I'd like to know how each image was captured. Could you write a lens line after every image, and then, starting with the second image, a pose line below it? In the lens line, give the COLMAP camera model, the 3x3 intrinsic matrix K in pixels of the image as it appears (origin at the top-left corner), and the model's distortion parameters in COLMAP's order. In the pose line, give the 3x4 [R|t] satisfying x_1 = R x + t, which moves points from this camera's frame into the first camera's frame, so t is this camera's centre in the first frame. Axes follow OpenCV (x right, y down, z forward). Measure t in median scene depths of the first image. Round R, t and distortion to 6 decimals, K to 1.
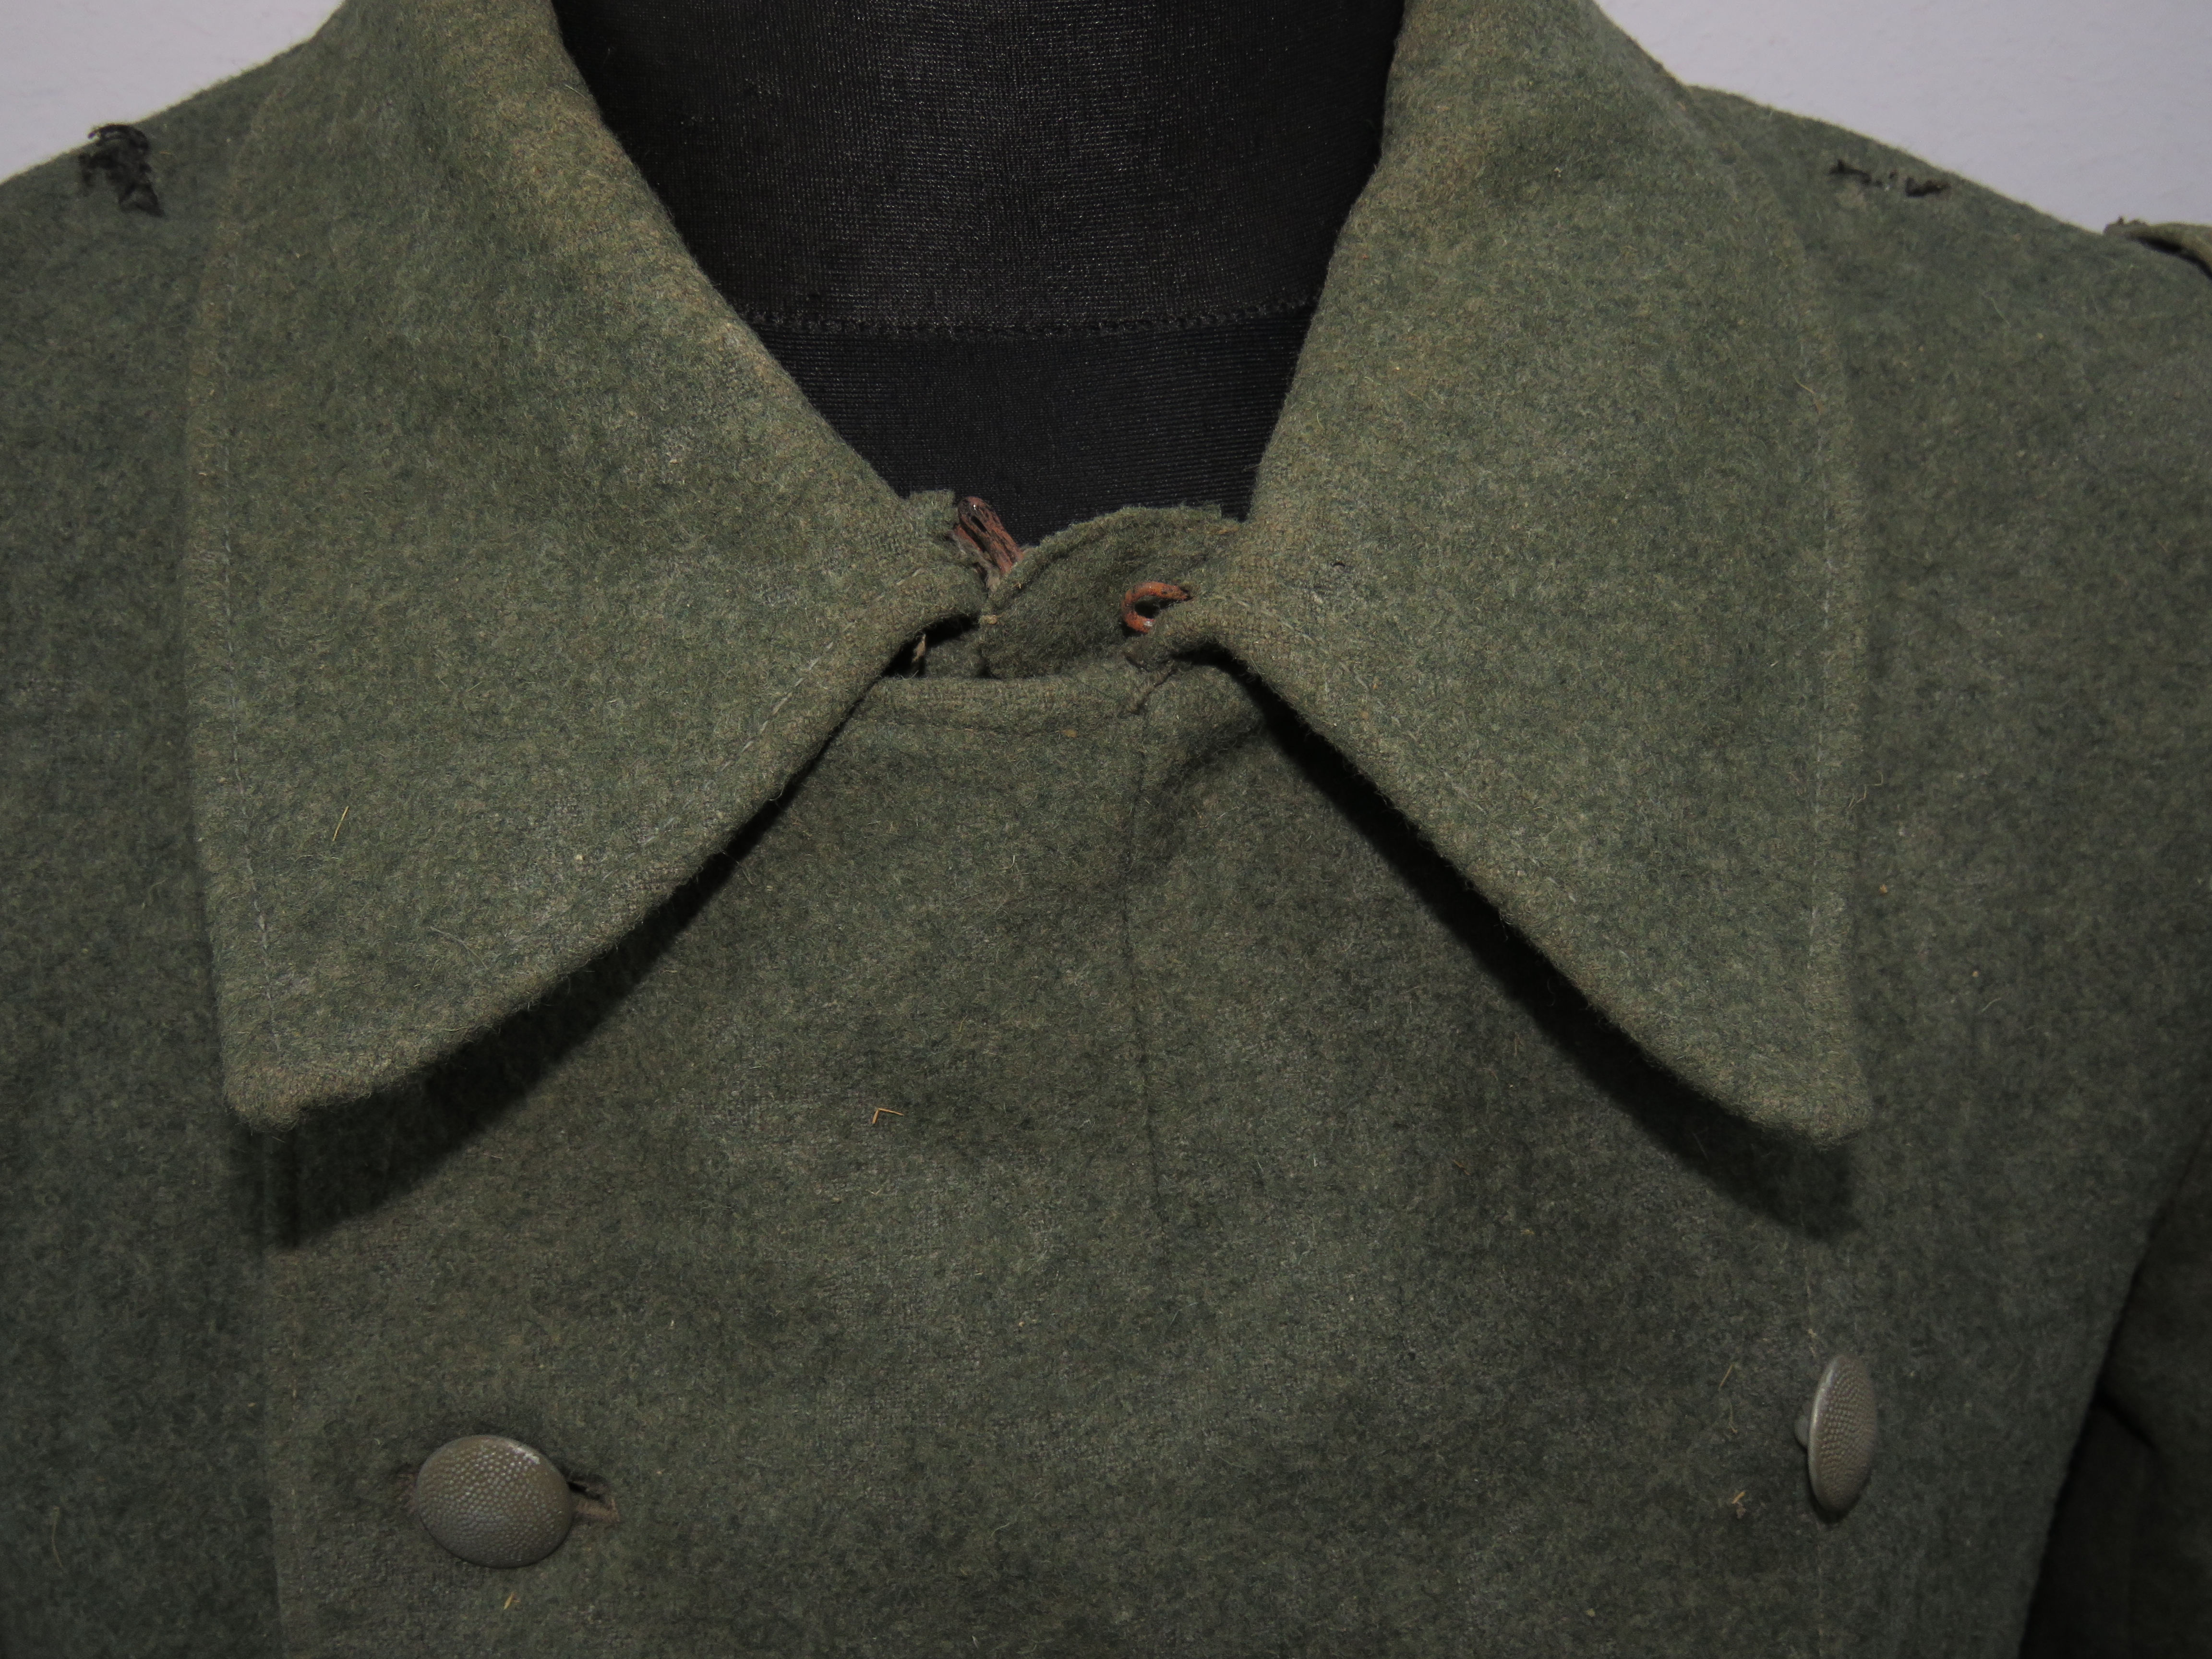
lens RADIAL K [[2157.5, 0, 1106.0], [0, 2157.5, 829.5], [0, 0, 1]] dist [0.131129, -0.289896]
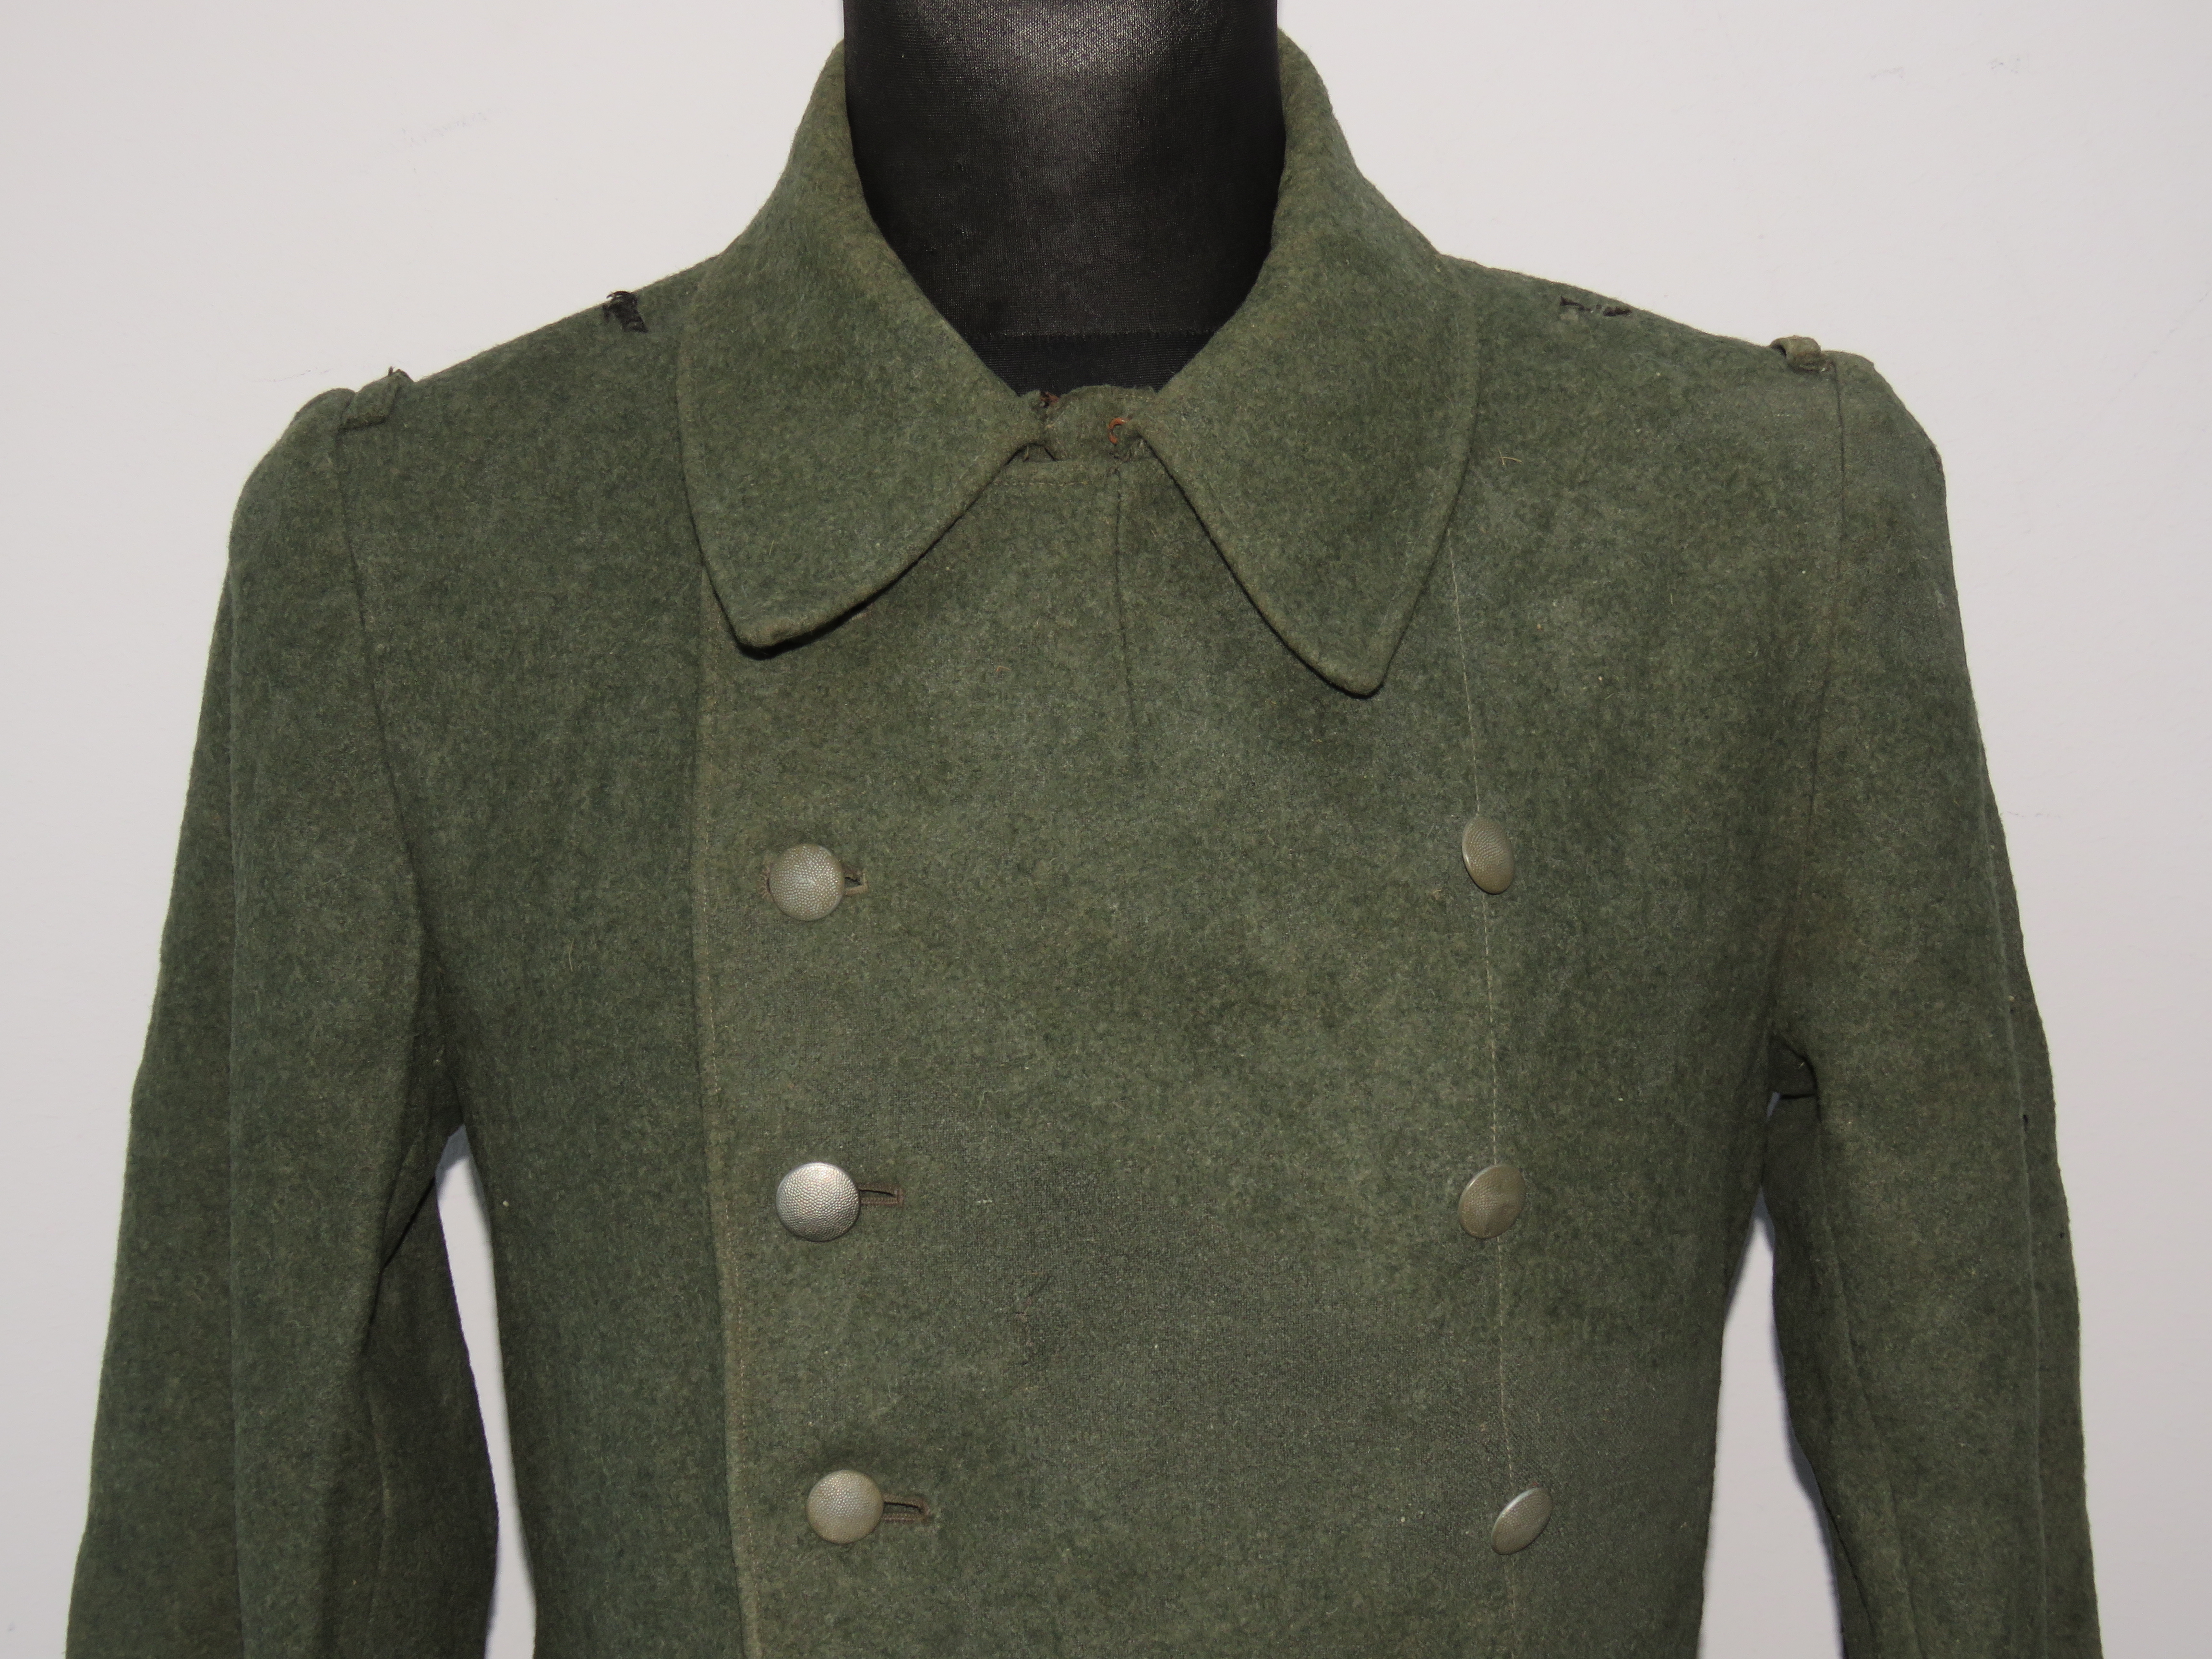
lens RADIAL K [[3965.5, 0, 1106.0], [0, 3965.5, 829.5], [0, 0, 1]] dist [0.066406, -0.072520]
pose [[0.994401, -0.014963, -0.104610, 0.393140], [-0.017657, 0.952482, -0.304082, 1.426106], [0.104189, 0.304227, 0.946885, -2.553425]]
